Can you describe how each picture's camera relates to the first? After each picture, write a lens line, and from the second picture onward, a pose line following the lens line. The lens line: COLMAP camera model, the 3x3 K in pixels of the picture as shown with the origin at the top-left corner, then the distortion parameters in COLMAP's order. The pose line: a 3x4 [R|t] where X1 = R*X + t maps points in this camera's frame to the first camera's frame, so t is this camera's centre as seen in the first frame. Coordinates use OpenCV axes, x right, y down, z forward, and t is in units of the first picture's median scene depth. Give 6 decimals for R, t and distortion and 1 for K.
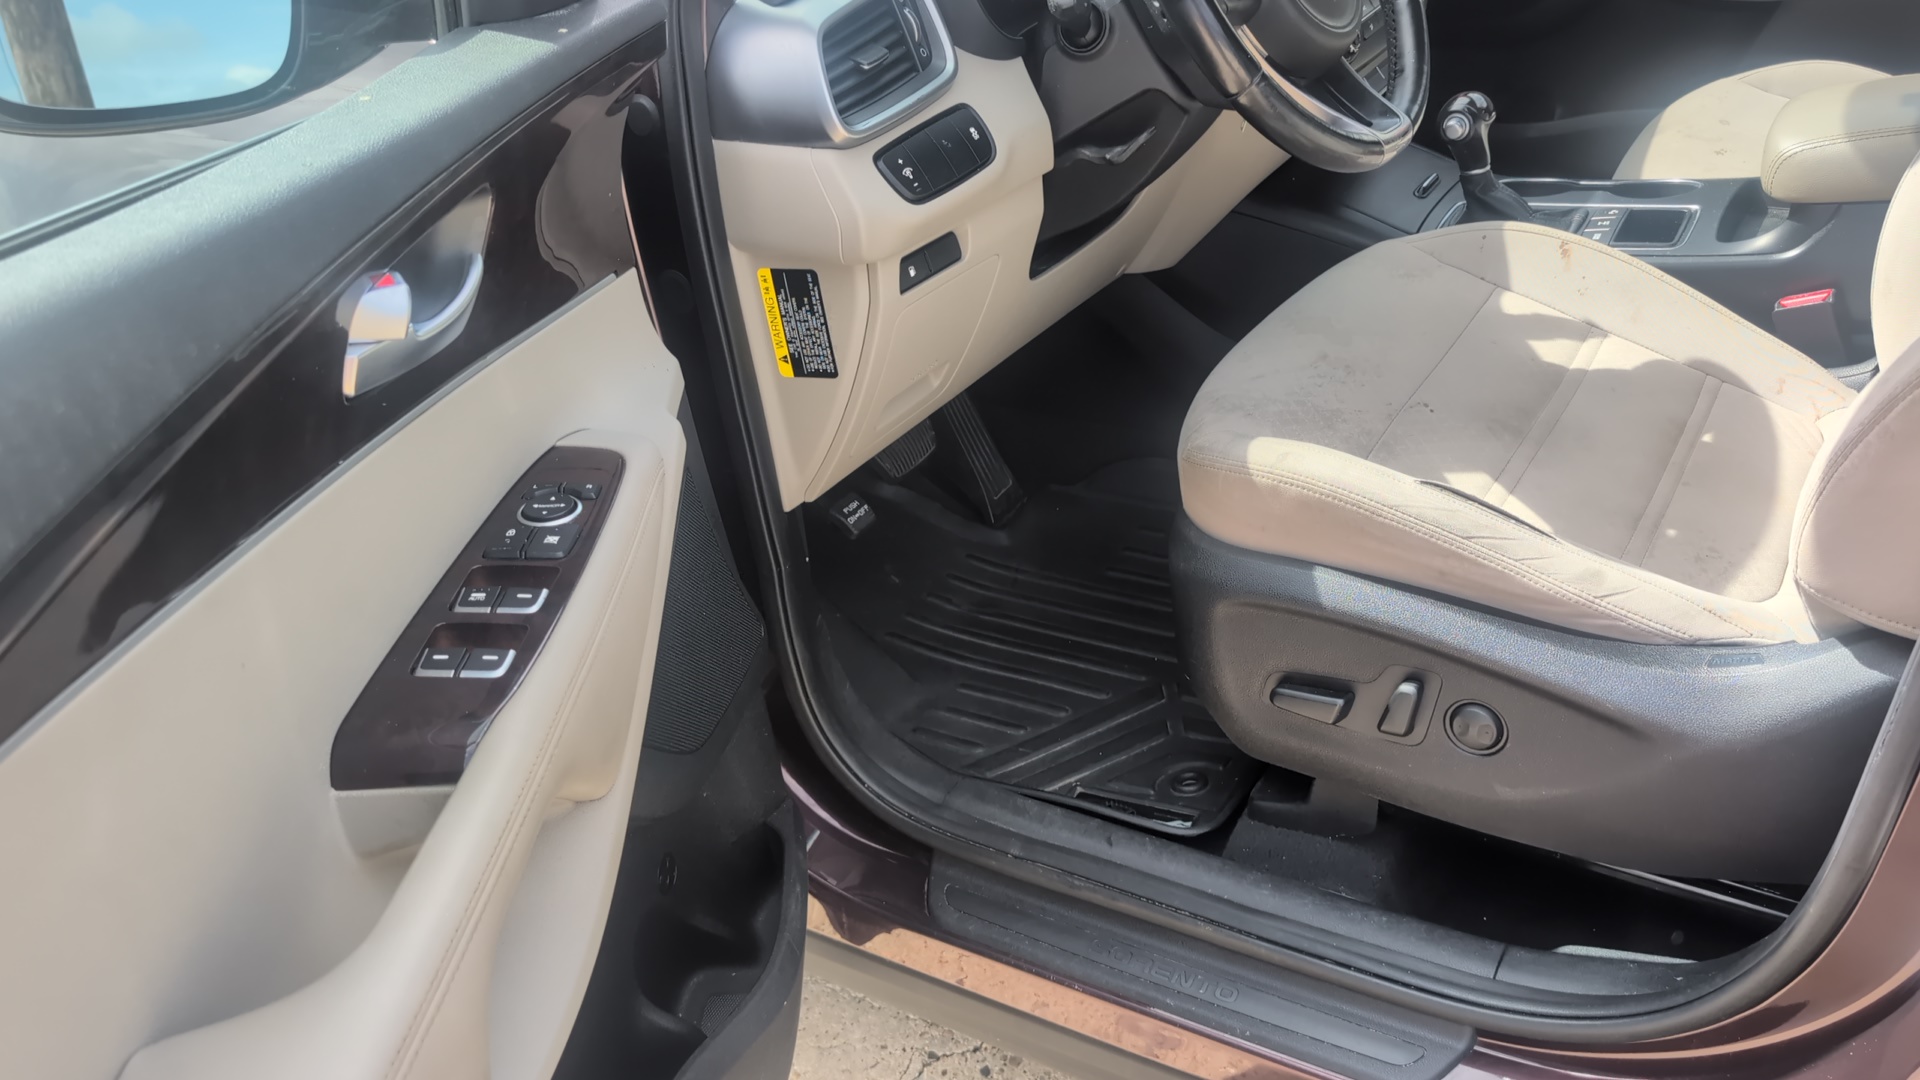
lens RADIAL K [[1608.1, 0, 957.1], [0, 1608.1, 542.6], [0, 0, 1]] dist [0.042634, -0.073919]
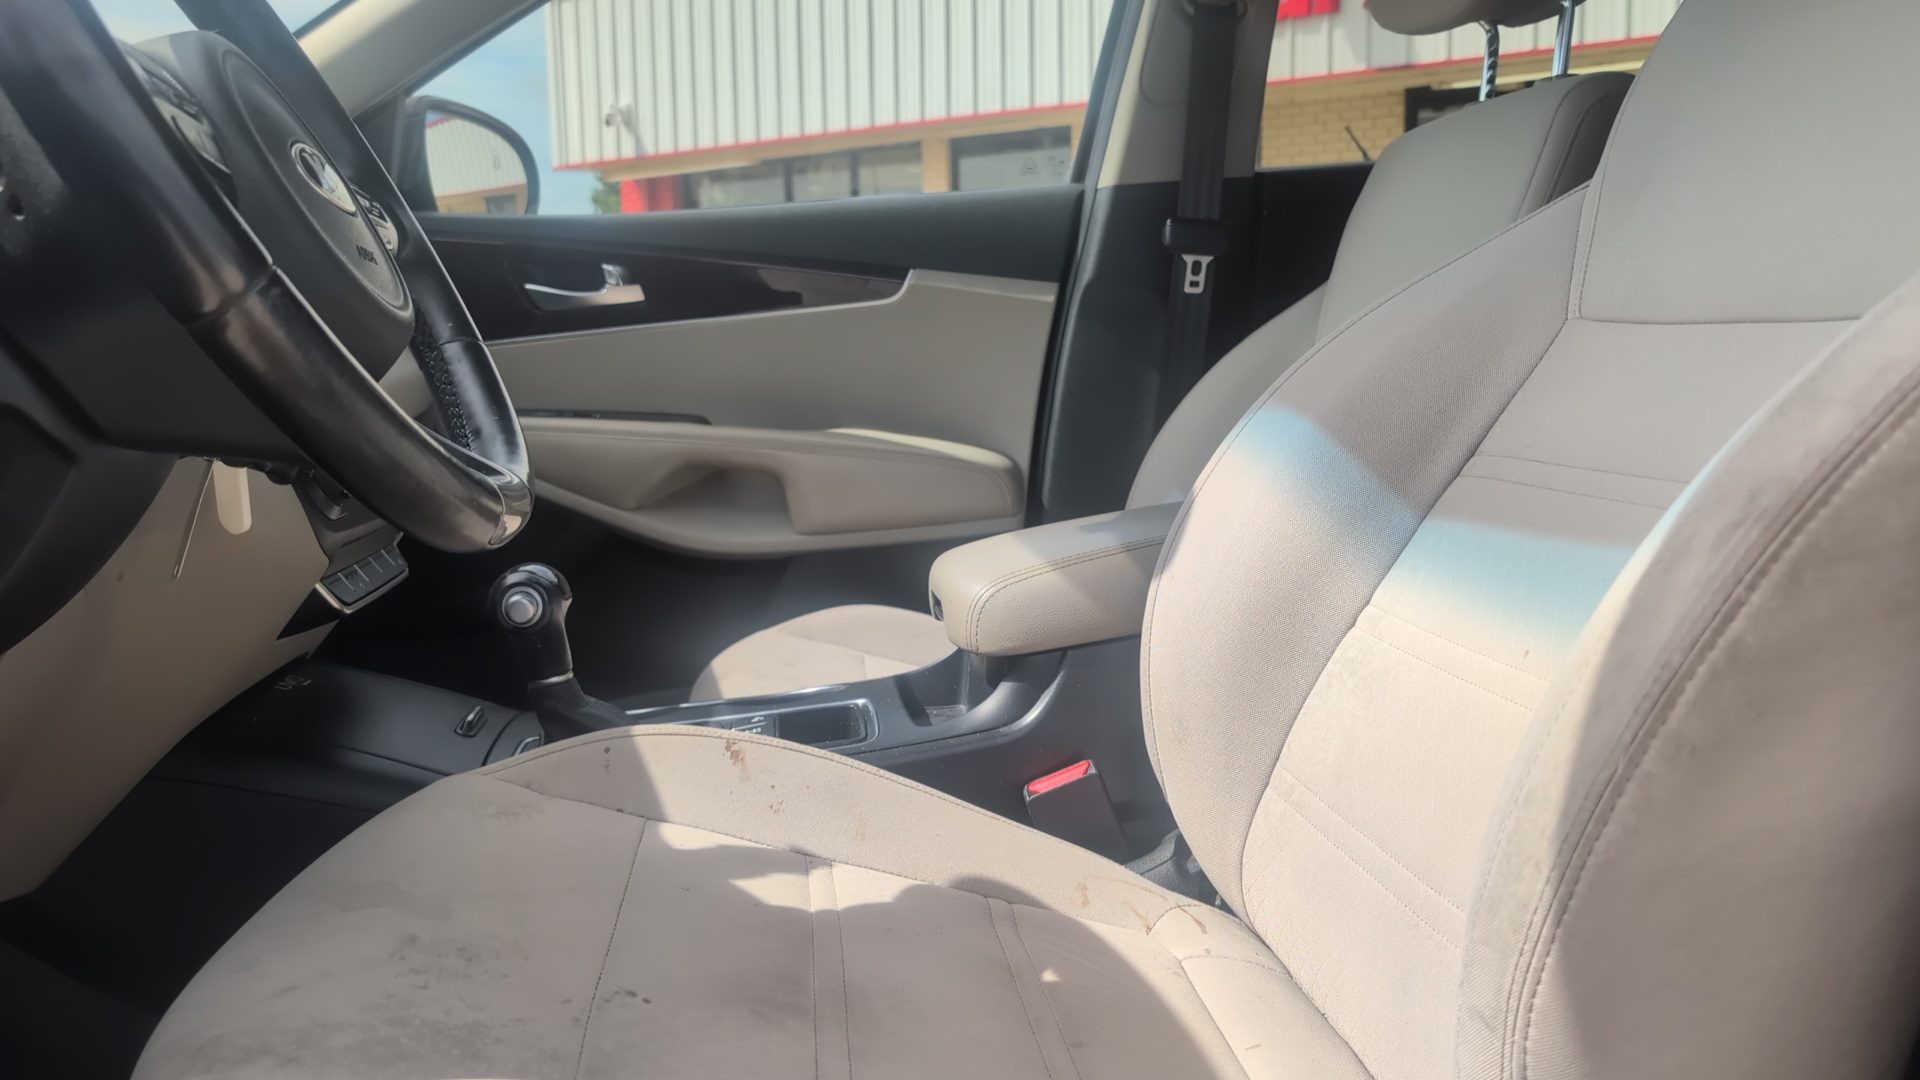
lens RADIAL K [[1608.1, 0, 967.1], [0, 1608.1, 536.9], [0, 0, 1]] dist [0.042634, -0.073919]
pose [[0.776749, 0.020613, 0.629472, 0.042458], [0.267075, 0.894370, -0.358849, -0.001594], [-0.570378, 0.446852, 0.689197, 0.480748]]
